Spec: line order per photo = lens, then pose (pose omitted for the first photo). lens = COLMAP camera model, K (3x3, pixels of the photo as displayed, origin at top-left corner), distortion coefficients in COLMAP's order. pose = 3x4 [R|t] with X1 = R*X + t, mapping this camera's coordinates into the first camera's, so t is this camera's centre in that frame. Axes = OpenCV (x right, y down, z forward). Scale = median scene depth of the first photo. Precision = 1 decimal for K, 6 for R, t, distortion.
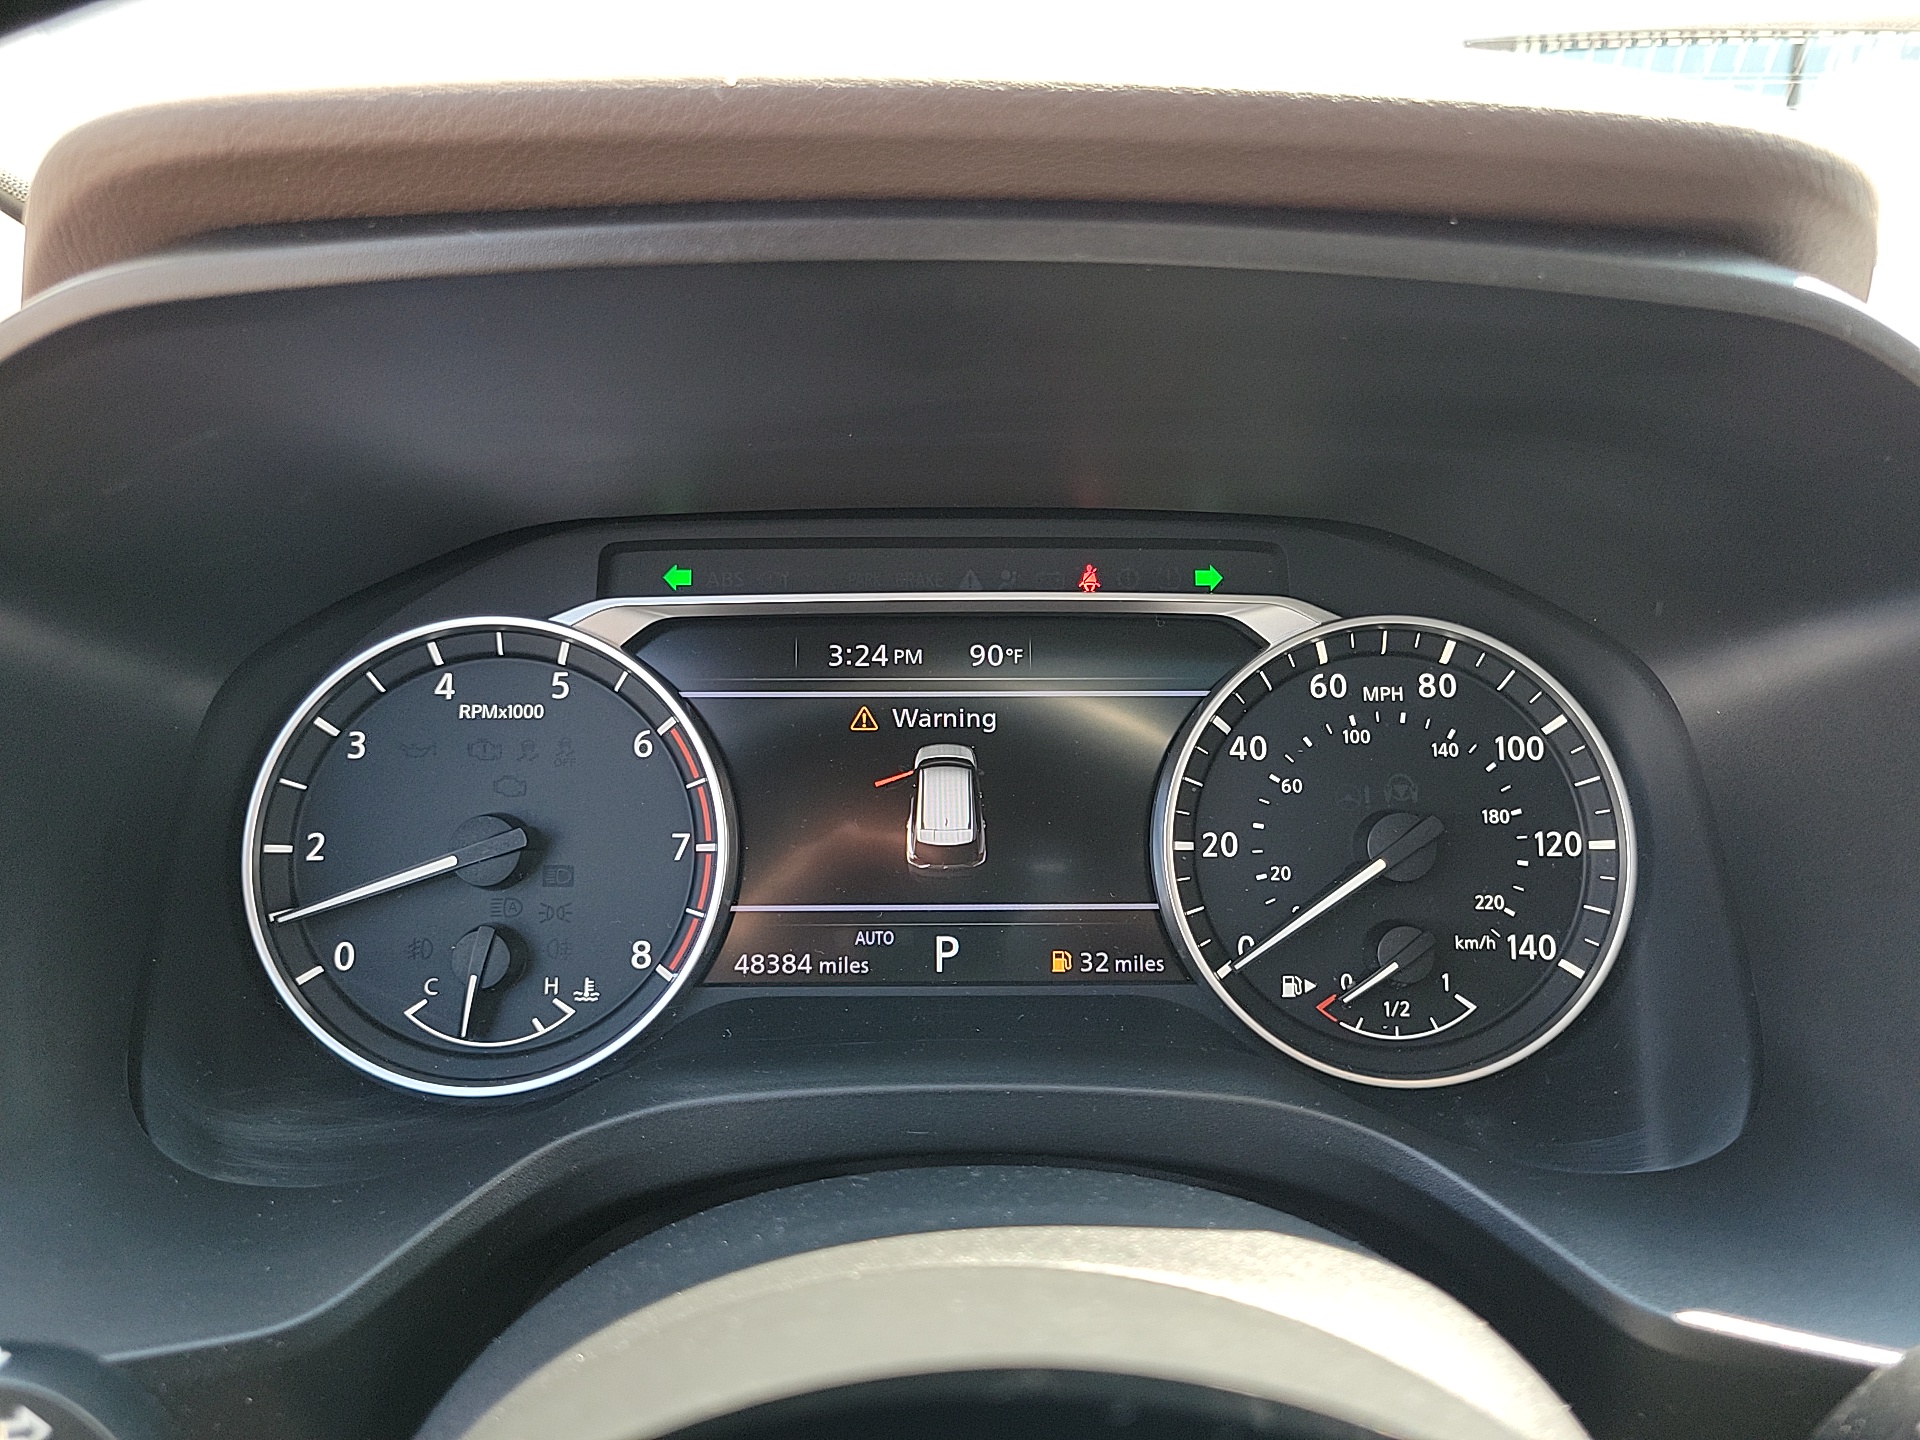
lens RADIAL K [[1442.6, 0, 960.0], [0, 1442.6, 720.0], [0, 0, 1]] dist [0.008167, -0.009424]
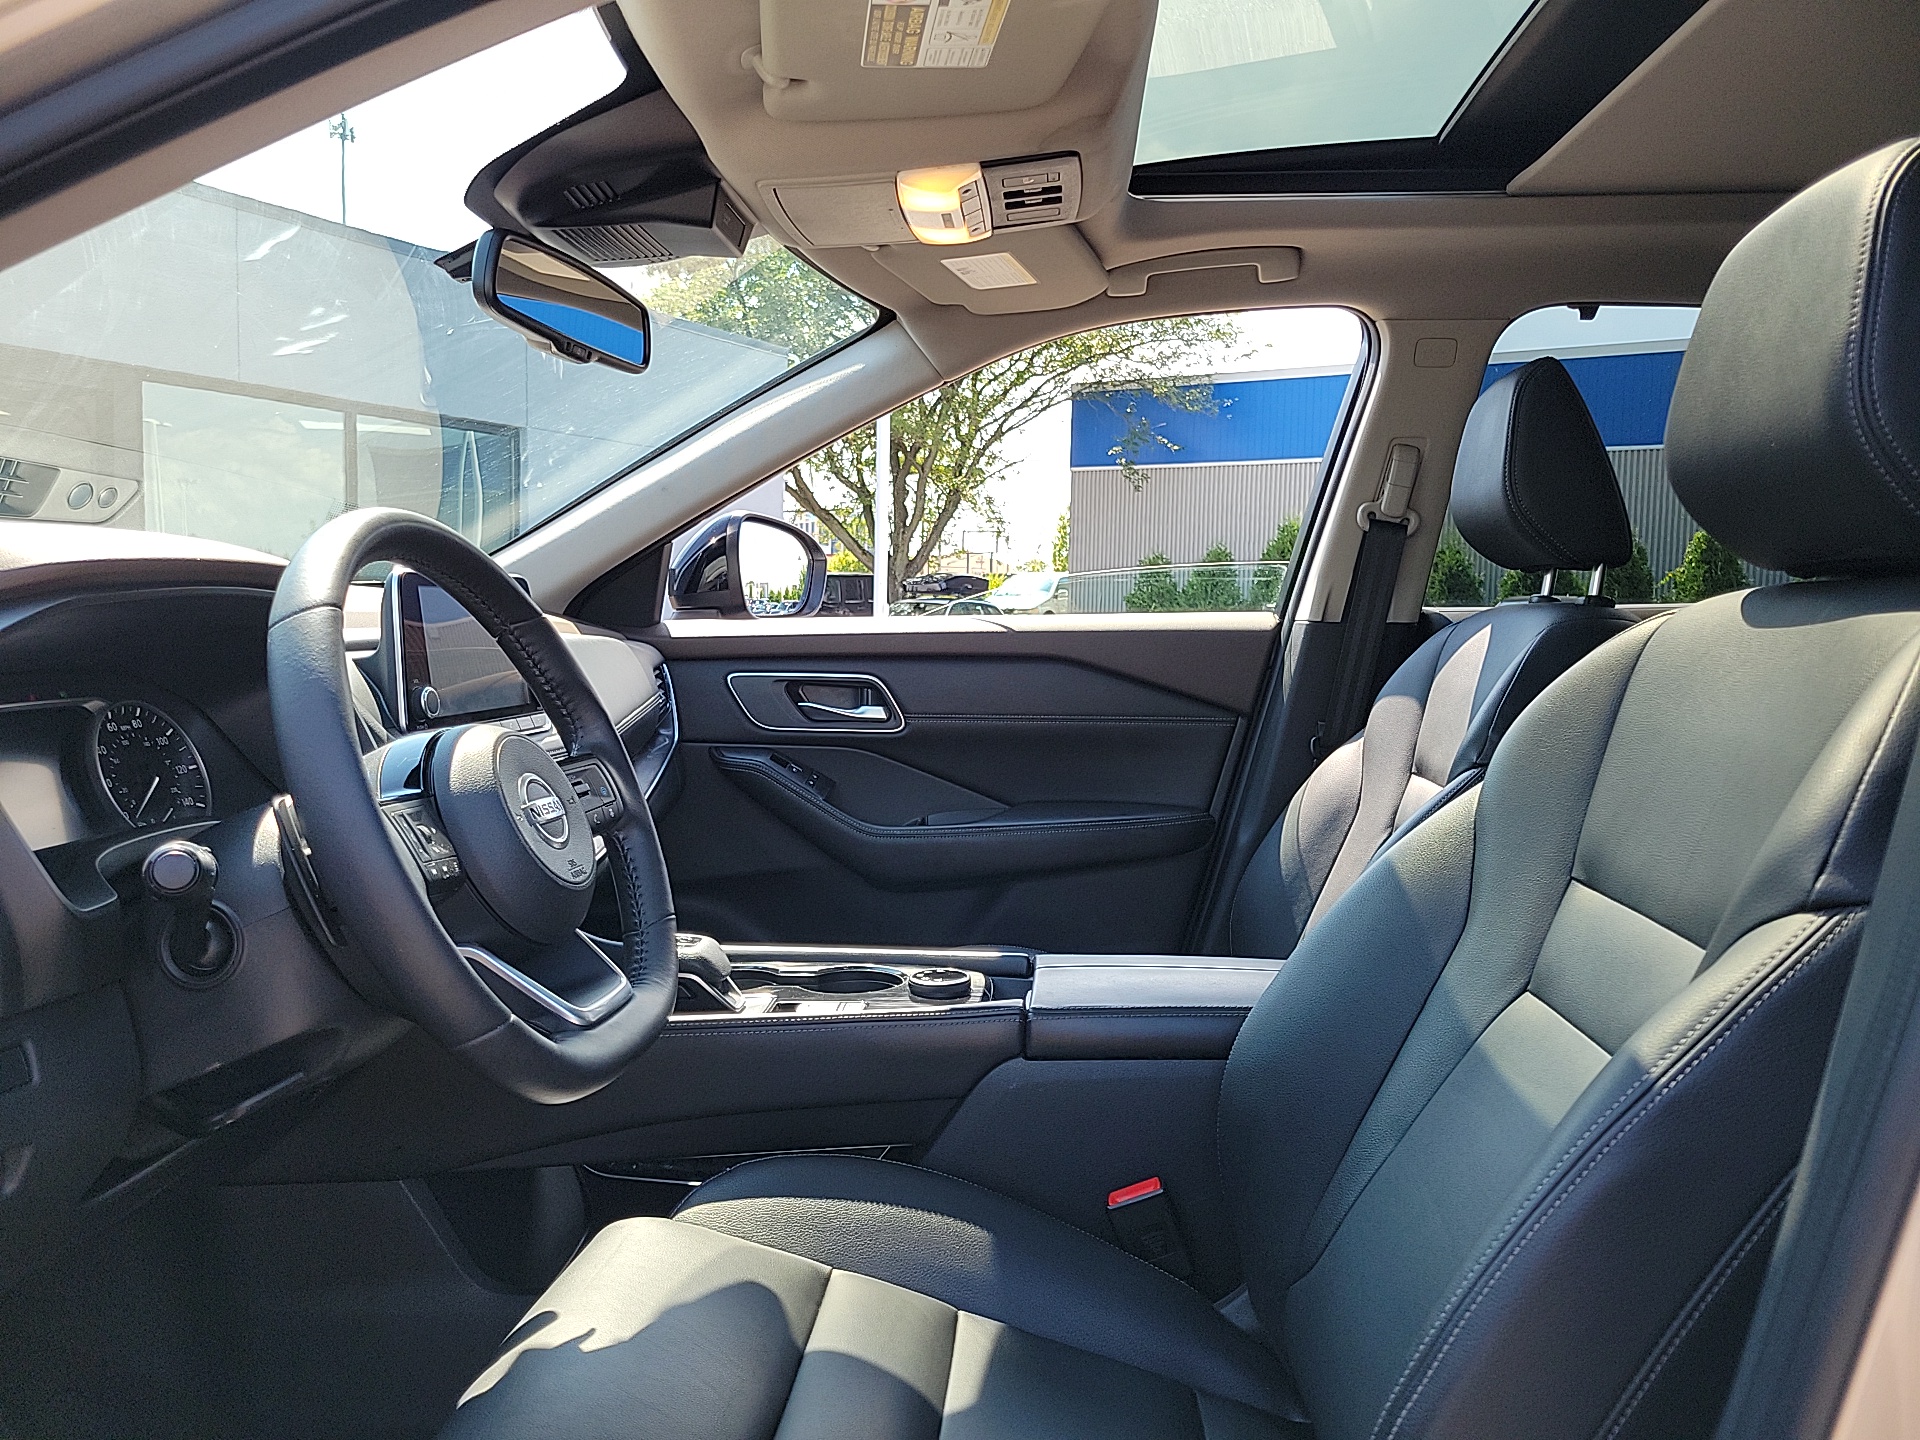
lens RADIAL K [[1448.2, 0, 951.8], [0, 1448.2, 692.8], [0, 0, 1]] dist [0.076684, -0.067994]
pose [[0.080408, -0.059016, 0.995013, -2.541413], [0.228956, 0.972648, 0.039187, 0.179069], [-0.970110, 0.224663, 0.091721, -0.902939]]
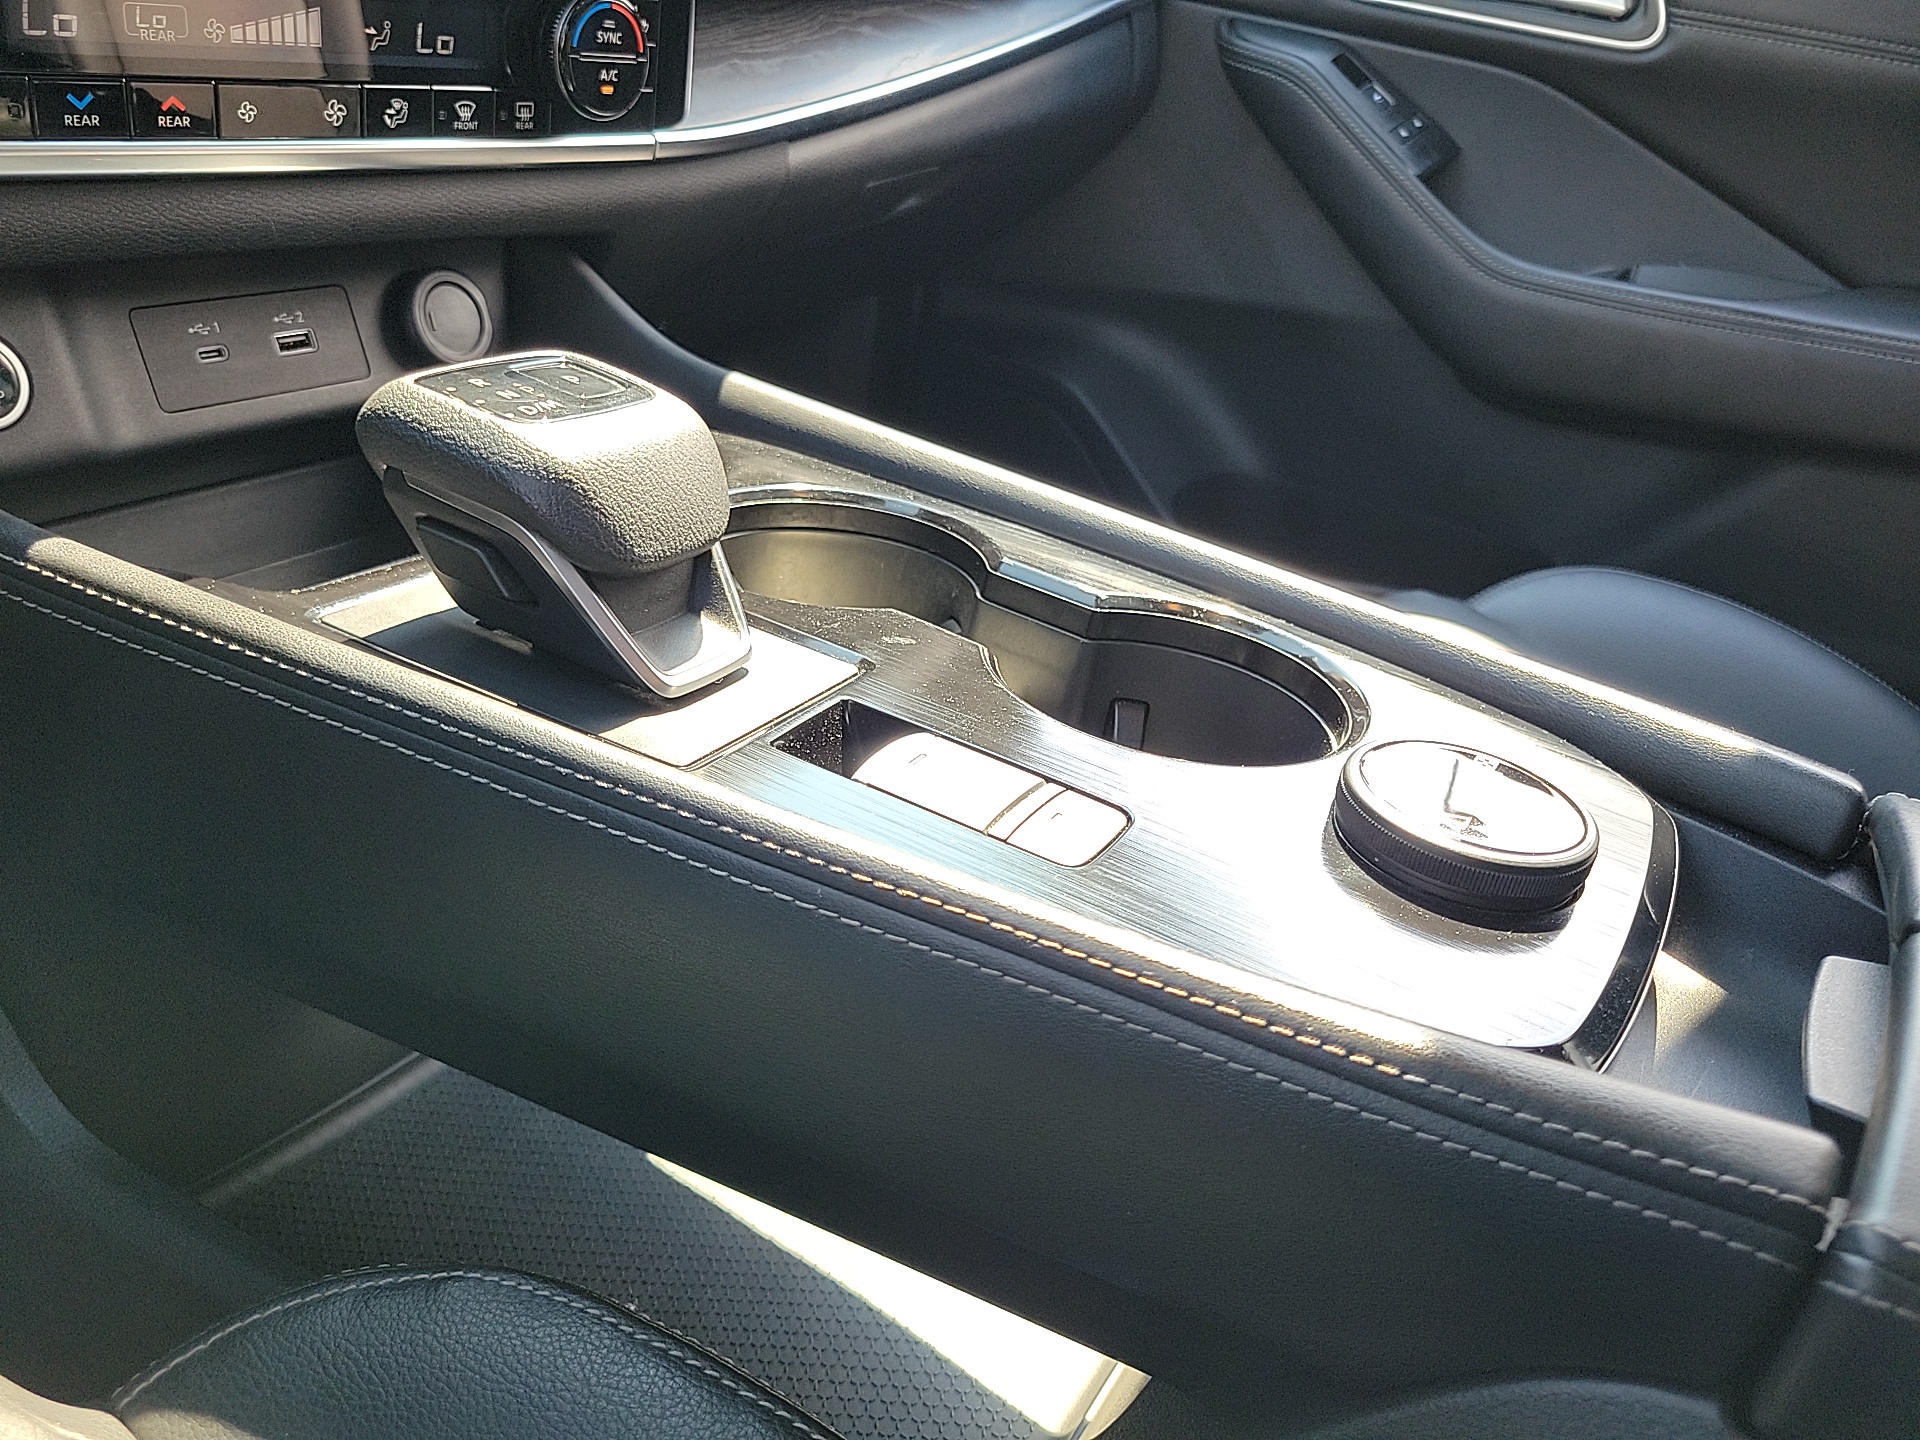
lens RADIAL K [[1477.0, 0, 960.0], [0, 1477.0, 720.0], [0, 0, 1]] dist [0.001999, -0.005224]
pose [[0.513786, -0.327295, 0.793034, 0.231734], [0.046793, 0.933684, 0.355027, 0.631209], [-0.856642, -0.145300, 0.495029, -0.545189]]
